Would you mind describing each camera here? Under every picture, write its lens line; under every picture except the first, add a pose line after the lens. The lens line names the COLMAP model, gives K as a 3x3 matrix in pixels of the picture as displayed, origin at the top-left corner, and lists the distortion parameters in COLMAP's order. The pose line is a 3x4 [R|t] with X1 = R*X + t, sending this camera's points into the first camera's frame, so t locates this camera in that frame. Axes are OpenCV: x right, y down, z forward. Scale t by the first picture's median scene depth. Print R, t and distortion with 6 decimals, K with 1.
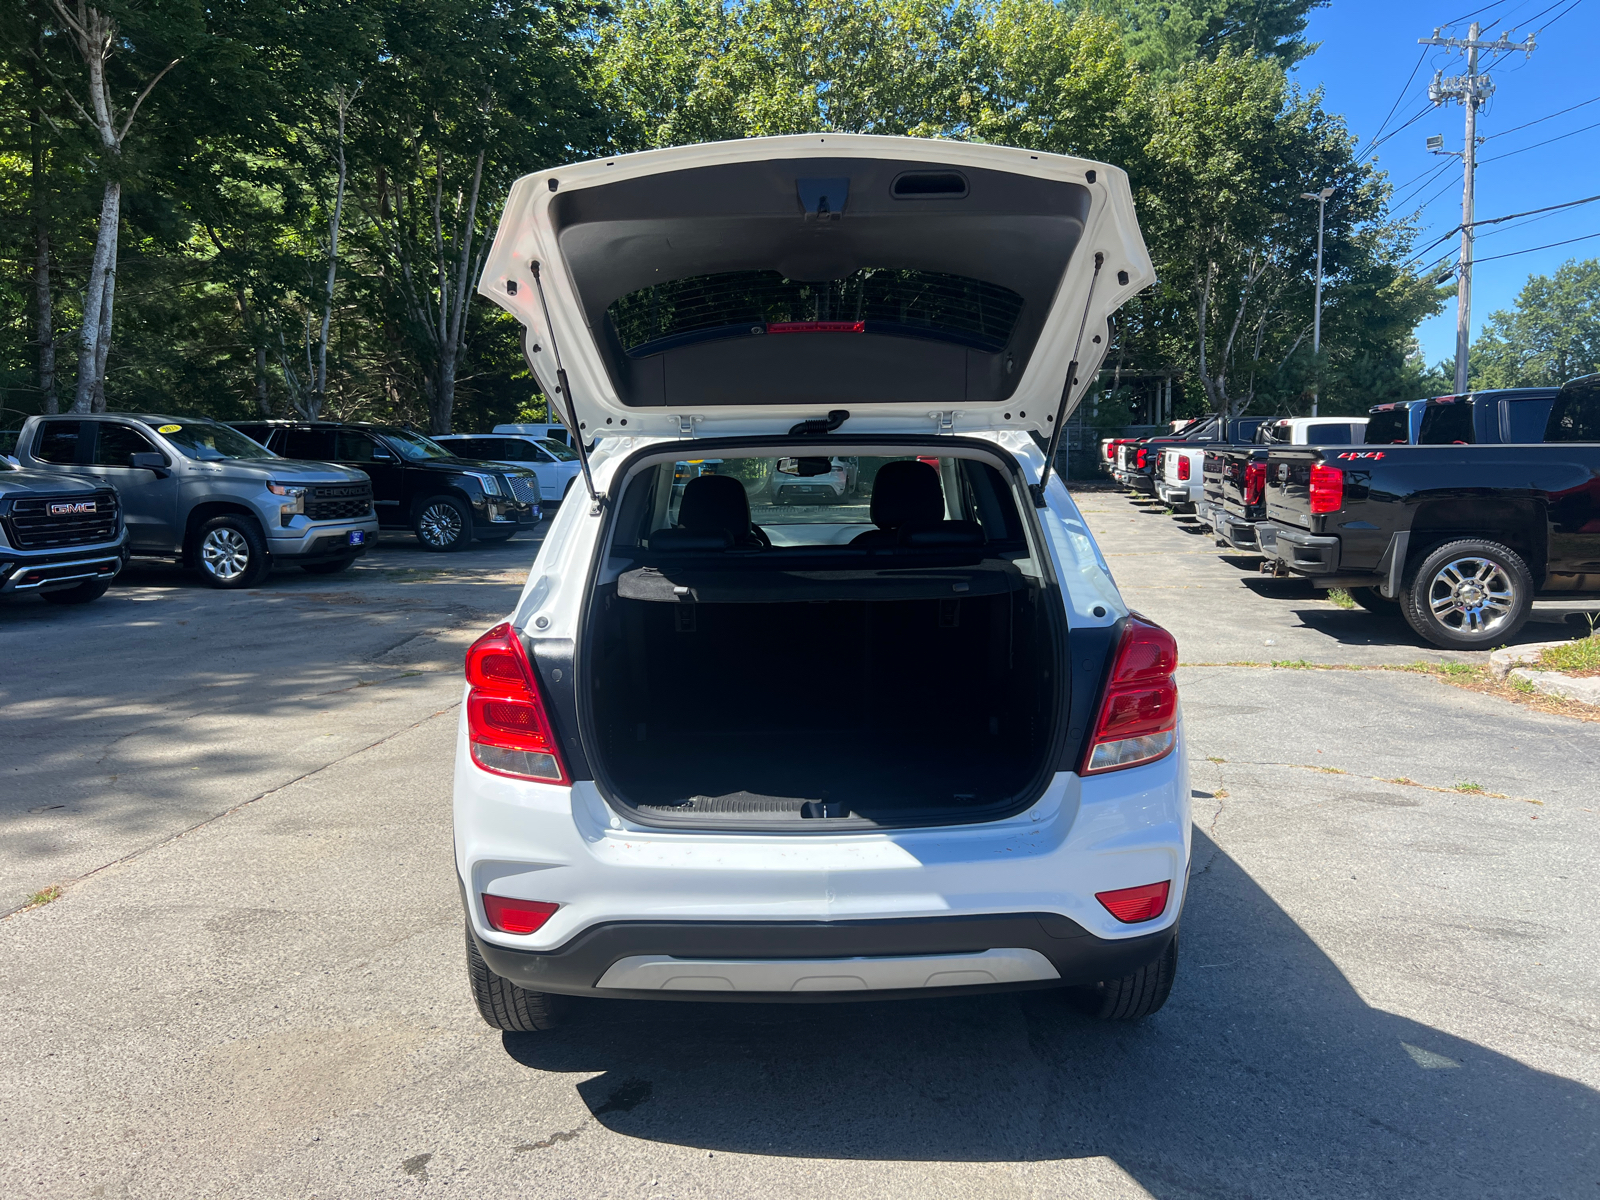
lens RADIAL K [[1204.8, 0, 808.6], [0, 1204.8, 602.2], [0, 0, 1]] dist [0.035850, -0.046736]
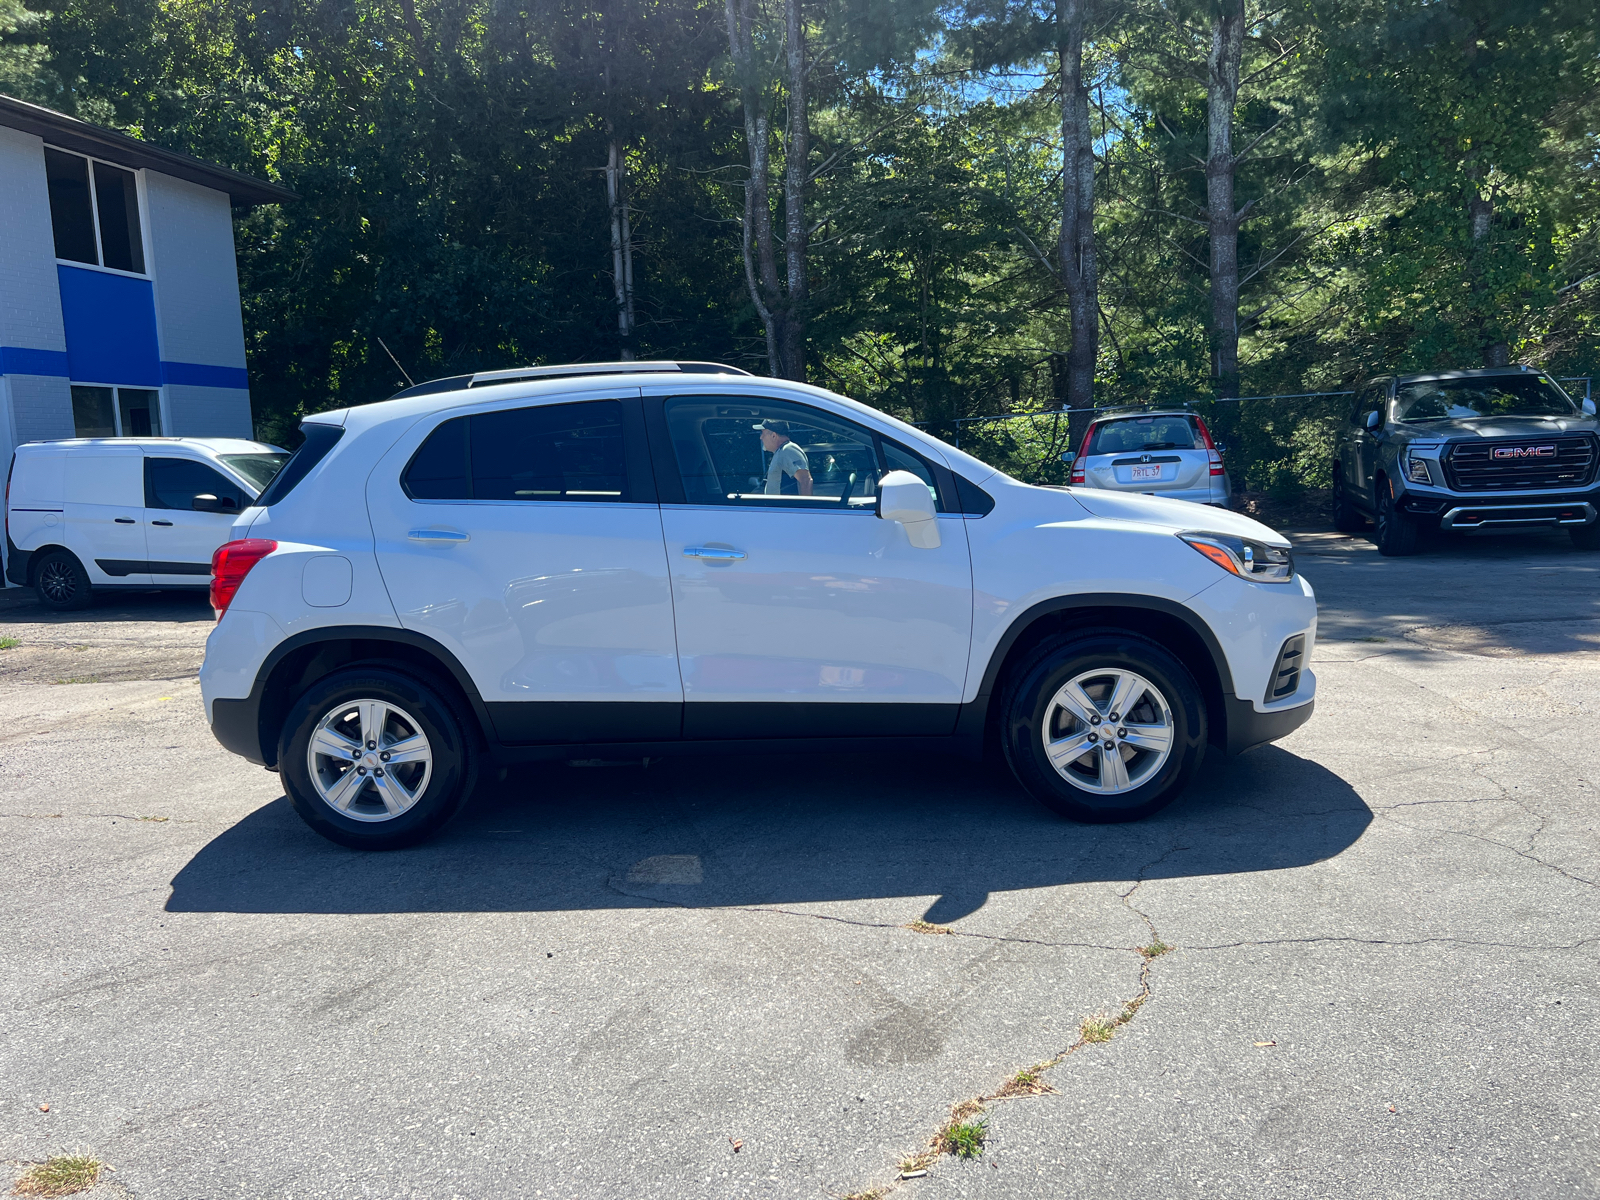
lens RADIAL K [[1204.8, 0, 785.3], [0, 1204.8, 619.1], [0, 0, 1]] dist [0.035850, -0.046736]
pose [[-0.056395, 0.140814, -0.988429, 0.201431], [-0.071972, 0.986855, 0.144696, -0.018953], [0.995811, 0.079299, -0.045520, 0.198940]]
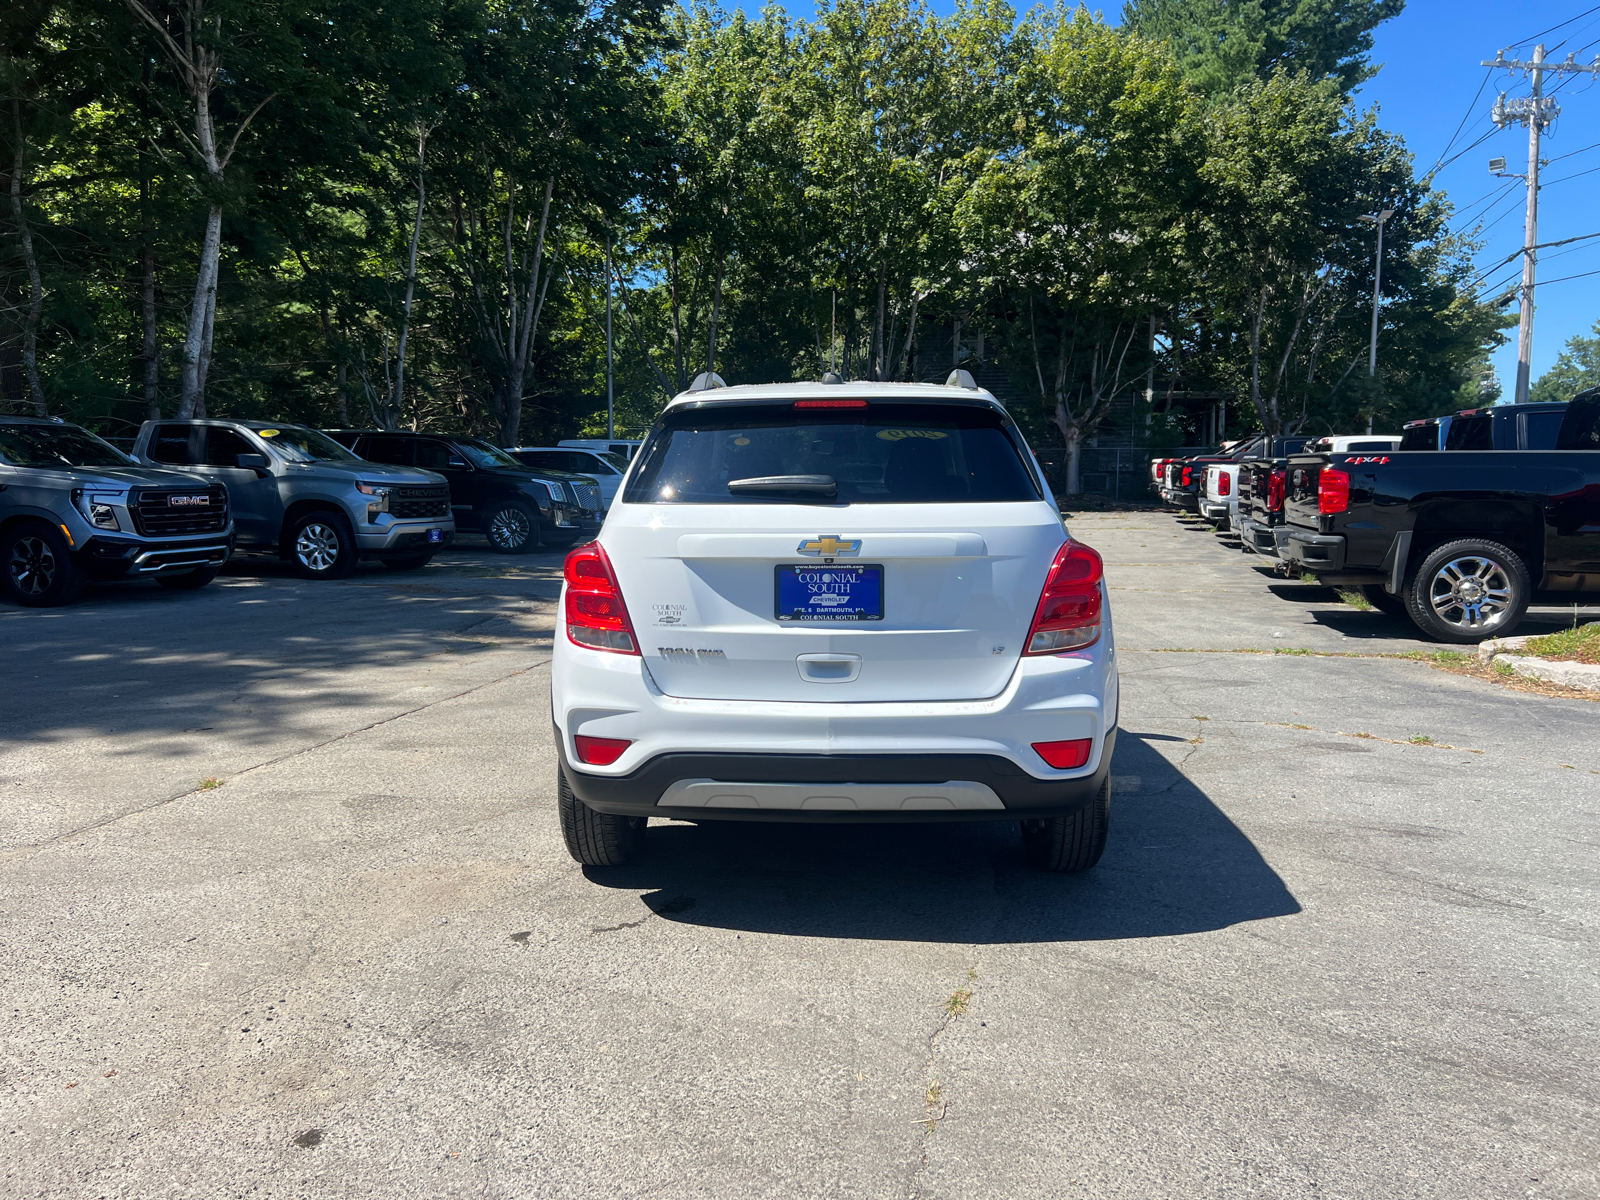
lens RADIAL K [[1204.8, 0, 791.1], [0, 1204.8, 625.2], [0, 0, 1]] dist [0.035850, -0.046736]
pose [[0.998118, 0.017921, -0.058650, 0.005074], [-0.017964, 0.999839, -0.000209, 0.011932], [0.058637, 0.001262, 0.998279, -0.033762]]
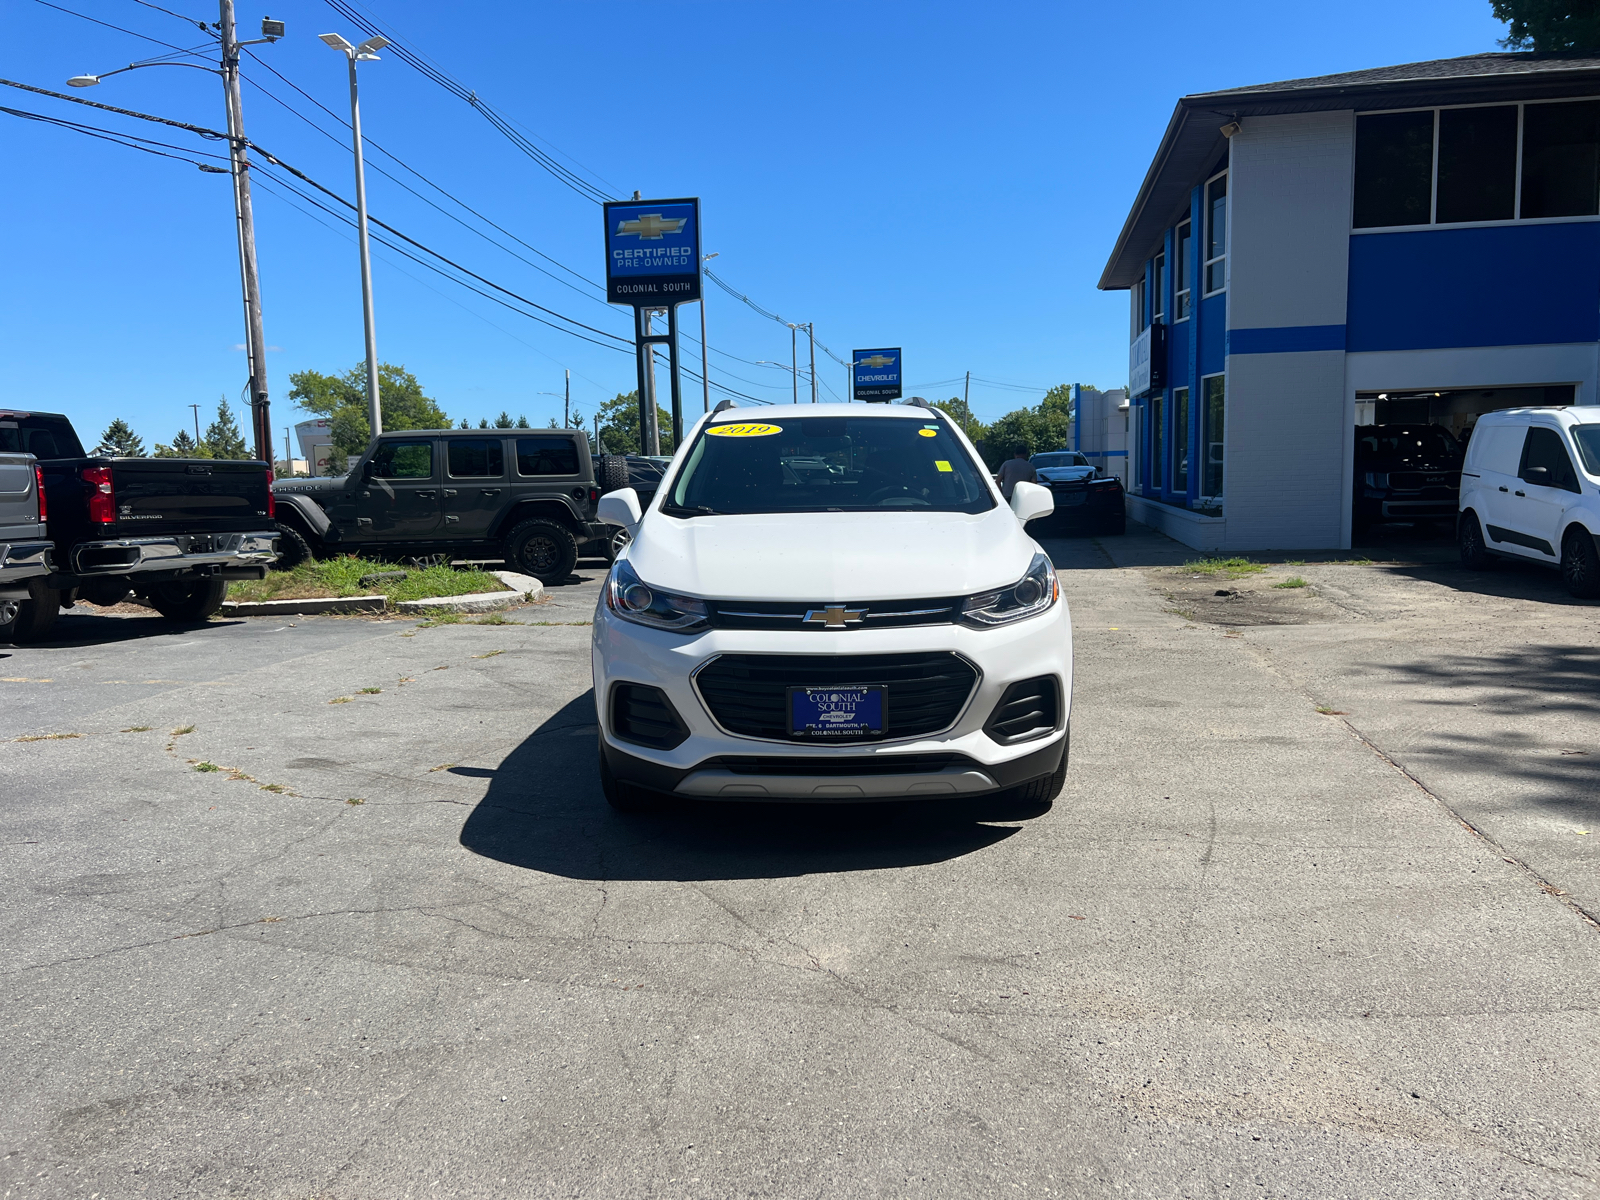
lens RADIAL K [[1204.8, 0, 803.6], [0, 1204.8, 611.5], [0, 0, 1]] dist [0.035850, -0.046736]
pose [[-0.999331, 0.029590, 0.021497, -0.000375], [0.033685, 0.973596, 0.225777, -0.042736], [-0.014249, 0.226350, -0.973942, 0.421687]]
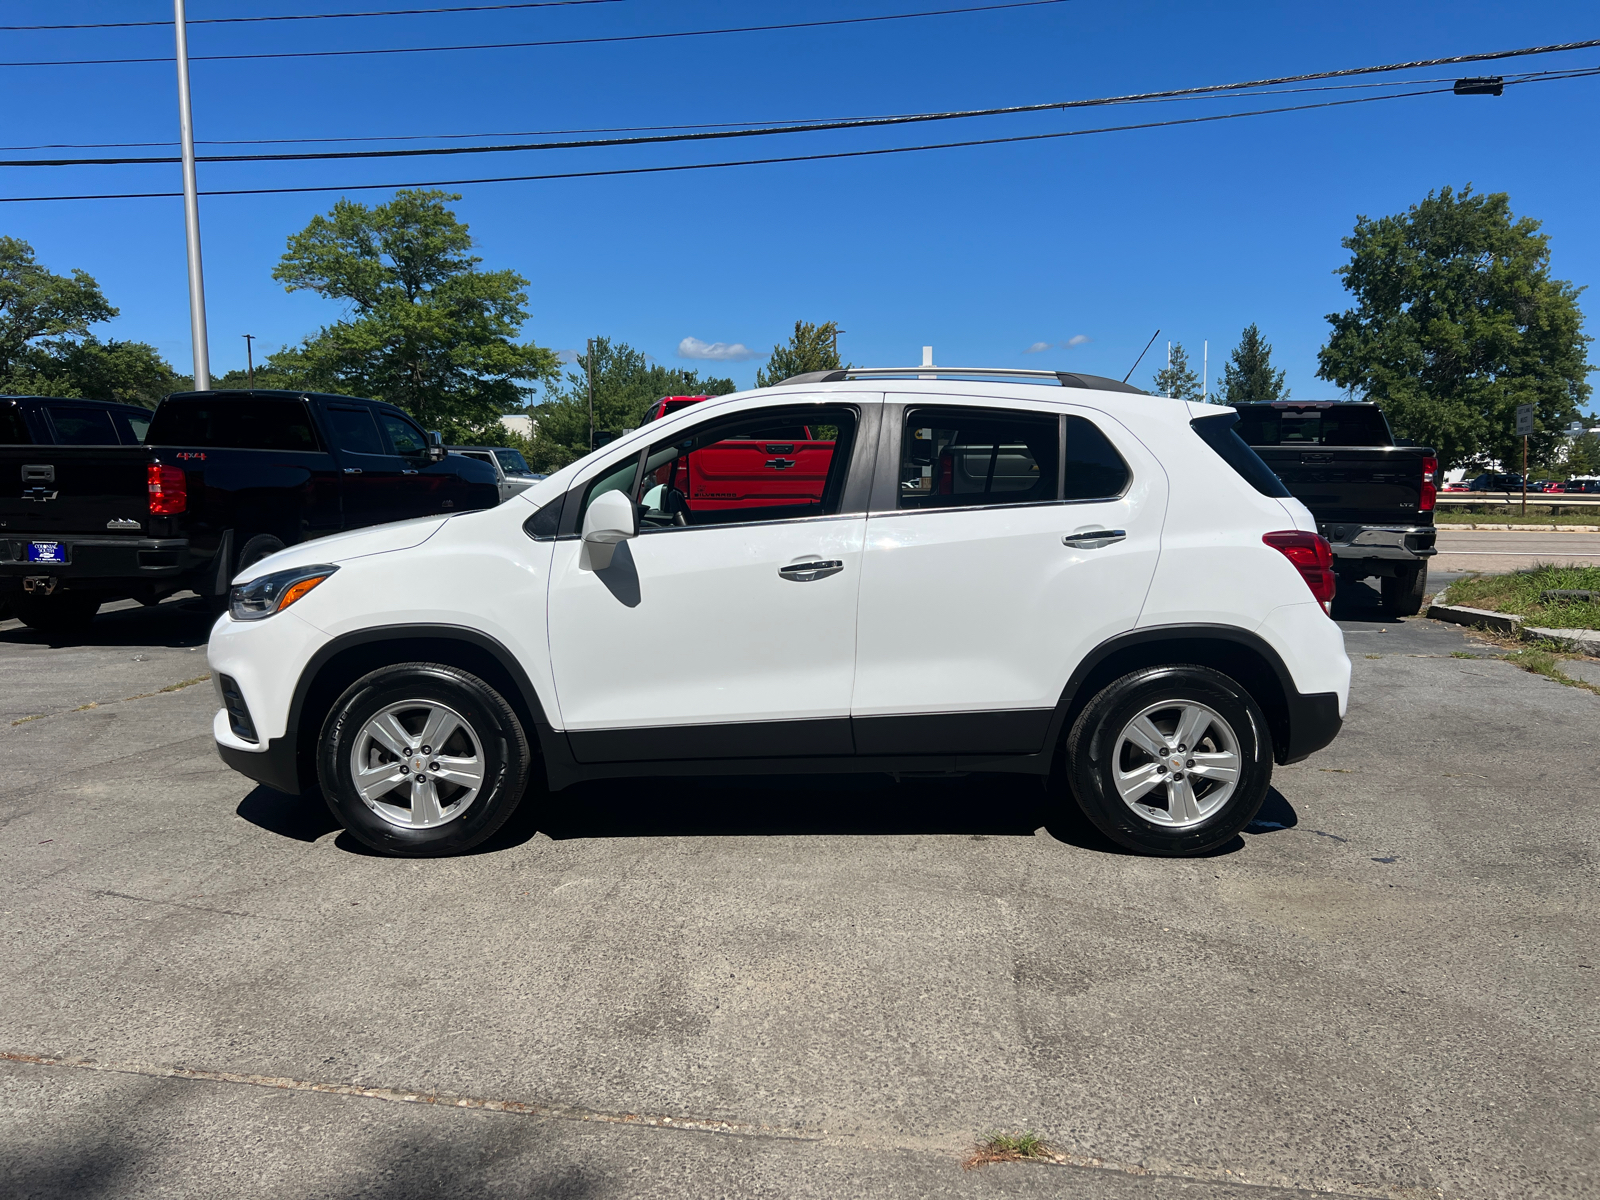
lens RADIAL K [[1204.8, 0, 800.6], [0, 1204.8, 606.5], [0, 0, 1]] dist [0.035850, -0.046736]
pose [[-0.015242, -0.095406, 0.995322, -0.198551], [0.117497, 0.988370, 0.096539, -0.012488], [-0.992956, 0.118419, -0.003855, 0.182322]]
